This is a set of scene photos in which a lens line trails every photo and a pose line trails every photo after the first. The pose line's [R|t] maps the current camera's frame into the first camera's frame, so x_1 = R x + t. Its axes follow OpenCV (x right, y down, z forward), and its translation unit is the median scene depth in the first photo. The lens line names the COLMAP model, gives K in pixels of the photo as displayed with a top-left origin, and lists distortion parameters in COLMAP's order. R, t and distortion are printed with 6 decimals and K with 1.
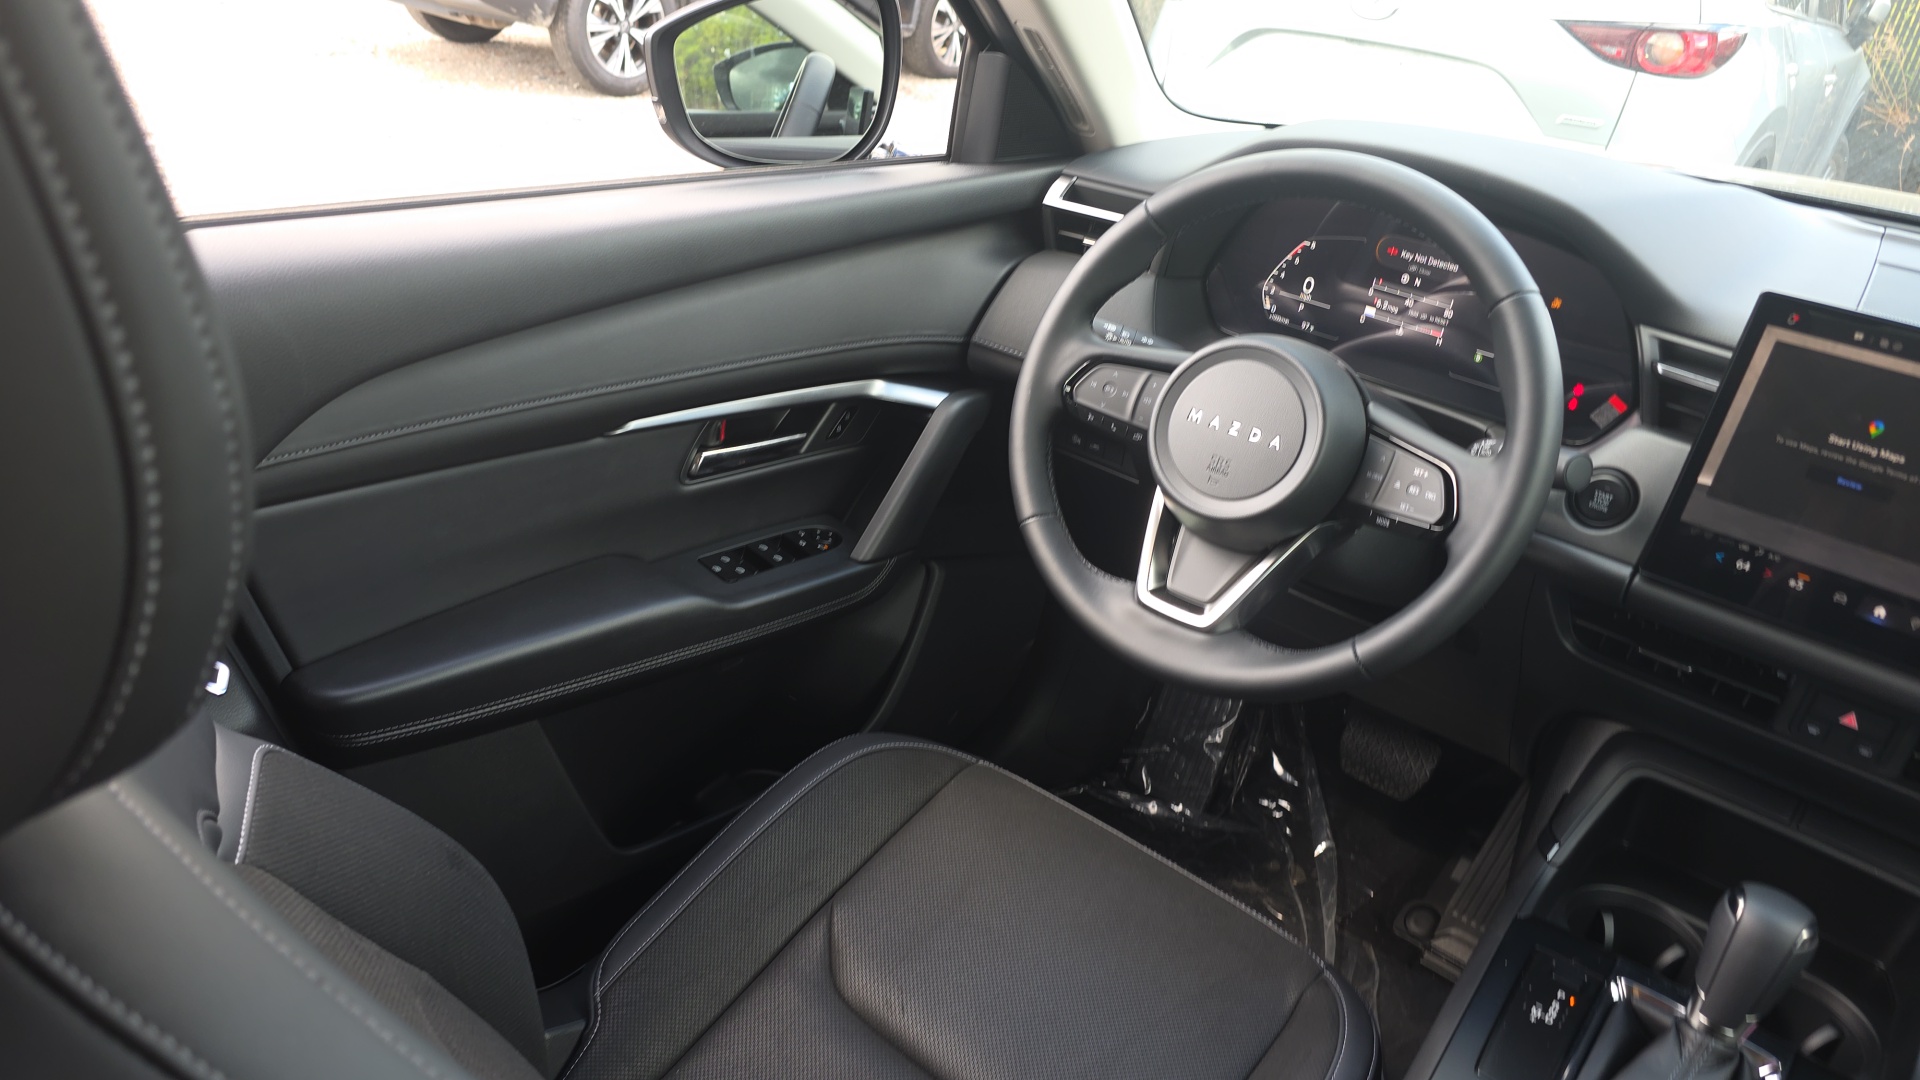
lens RADIAL K [[1289.4, 0, 872.1], [0, 1289.4, 564.5], [0, 0, 1]] dist [0.025897, -0.037910]
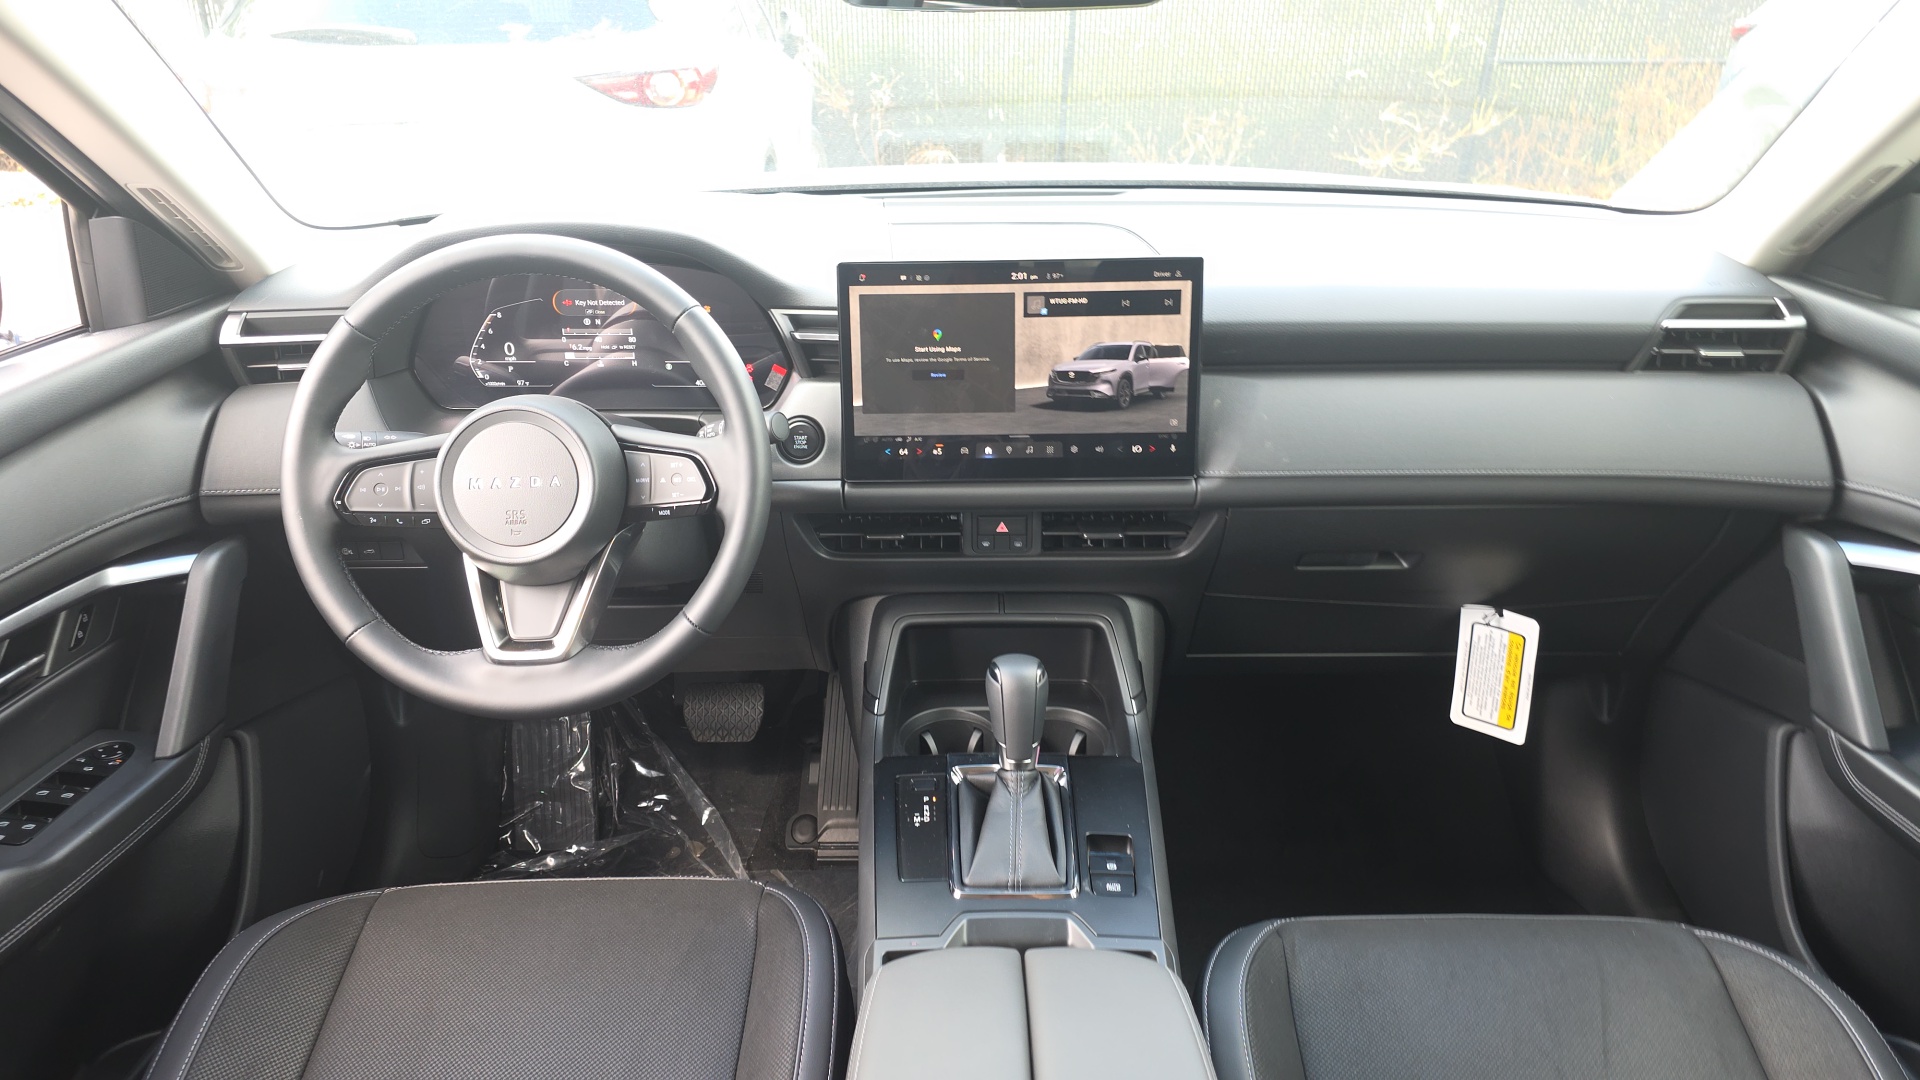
lens RADIAL K [[1289.4, 0, 961.7], [0, 1289.4, 499.6], [0, 0, 1]] dist [0.025897, -0.037910]
pose [[0.727292, -0.337415, 0.597659, -0.107396], [0.389794, 0.919805, 0.044945, 0.008889], [-0.564895, 0.200276, 0.800489, -0.112529]]
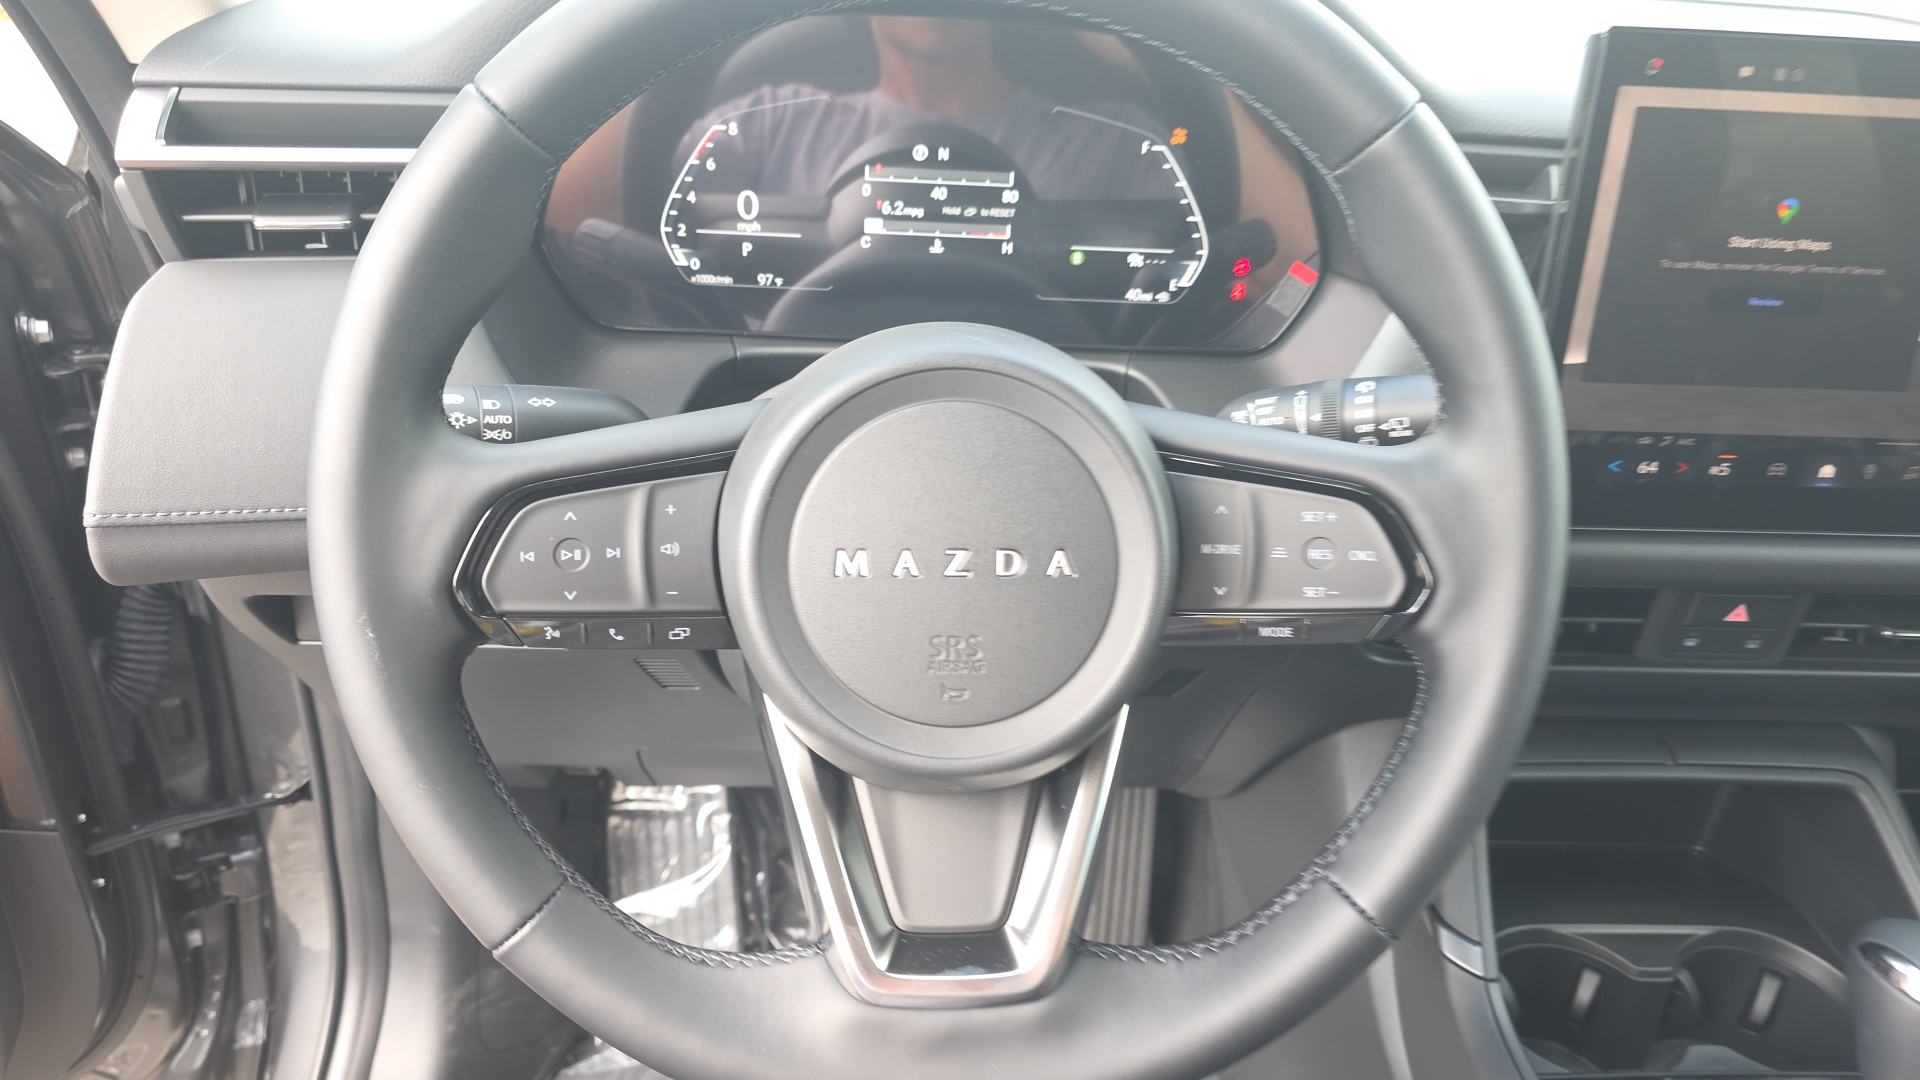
lens RADIAL K [[1289.4, 0, 952.6], [0, 1289.4, 567.8], [0, 0, 1]] dist [0.025897, -0.037910]
pose [[0.707521, -0.389445, 0.589700, 0.029125], [0.352736, 0.917686, 0.182839, -0.168503], [-0.612365, 0.078646, 0.786653, 0.623828]]
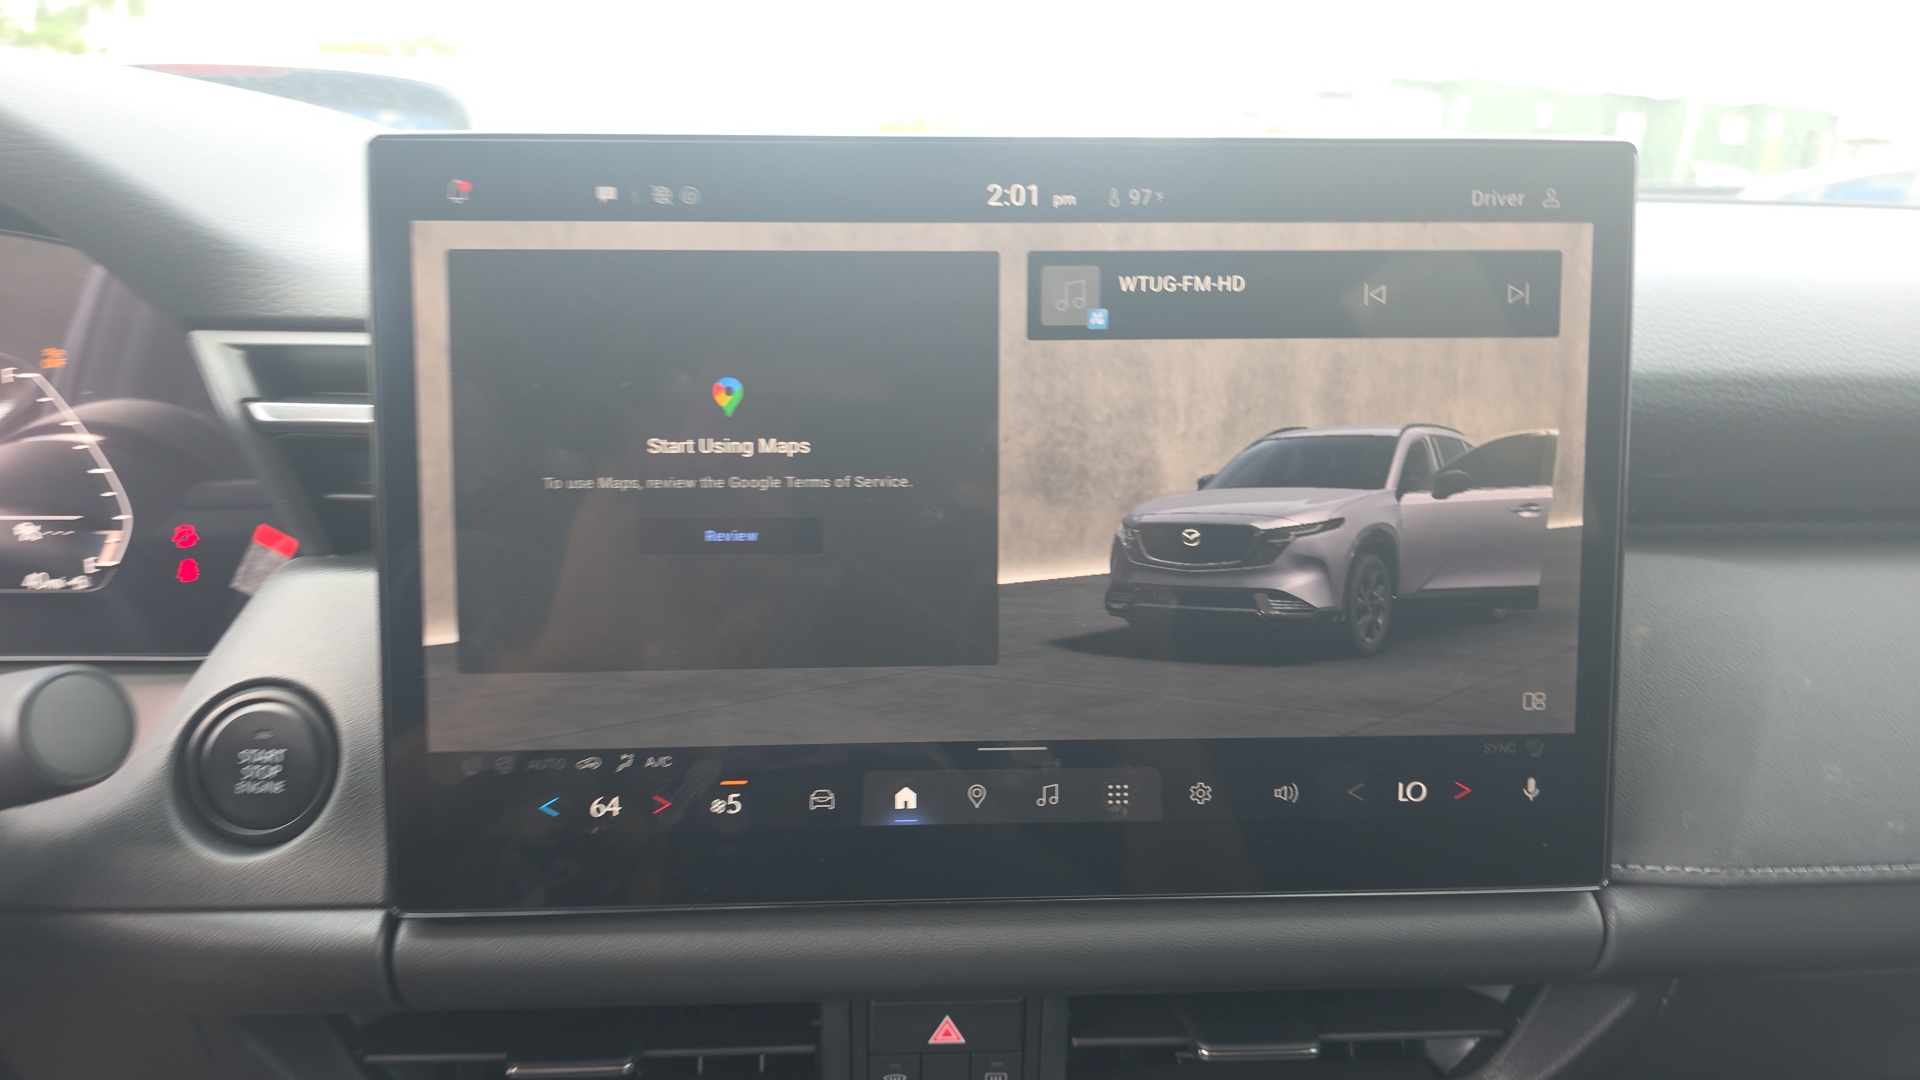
lens RADIAL K [[1289.4, 0, 957.6], [0, 1289.4, 551.7], [0, 0, 1]] dist [0.025897, -0.037910]
pose [[0.684964, -0.237745, 0.688696, 0.434012], [0.391514, 0.917293, -0.072734, 0.000053], [-0.614444, 0.319455, 0.721393, 0.549791]]
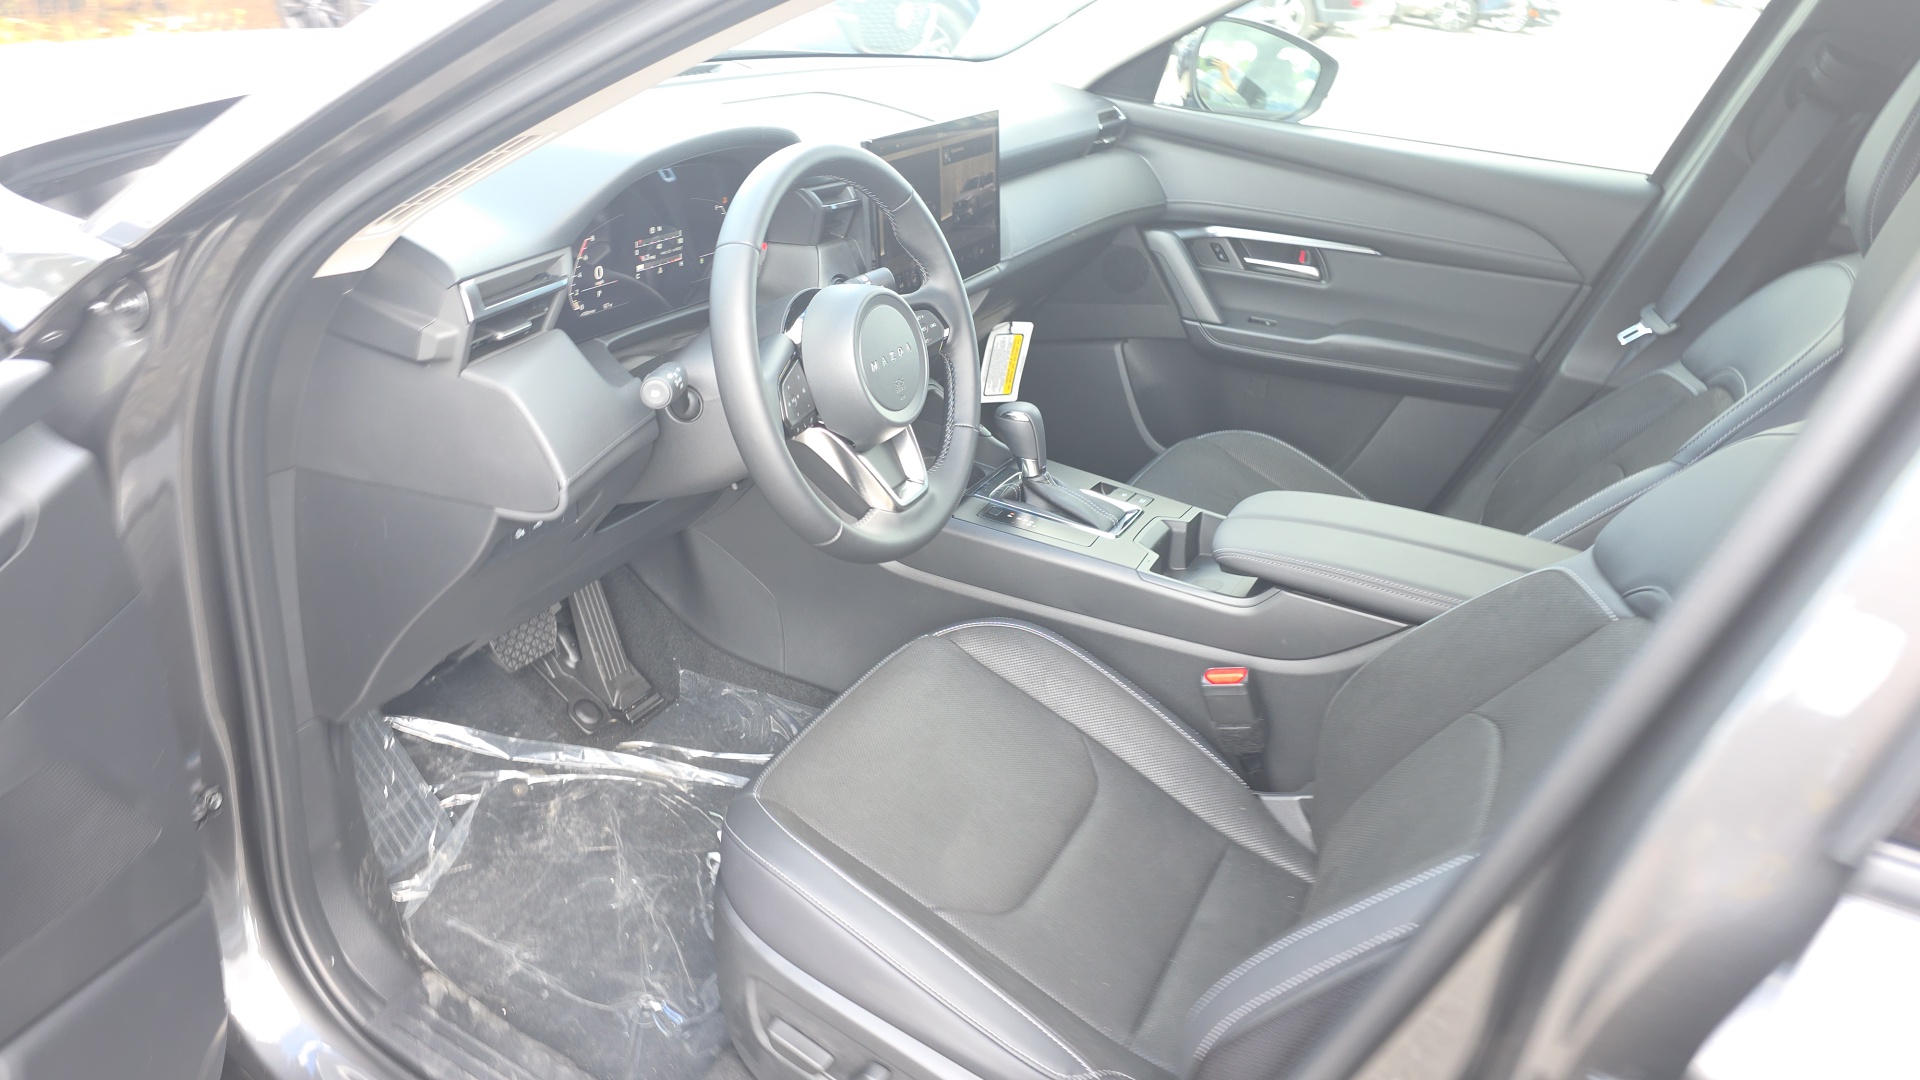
lens RADIAL K [[1289.4, 0, 939.8], [0, 1289.4, 506.2], [0, 0, 1]] dist [0.025897, -0.037910]
pose [[-0.259627, -0.524139, 0.811093, -0.819139], [0.345000, 0.734127, 0.584836, -0.695953], [-0.901980, 0.431667, -0.009771, 0.965735]]
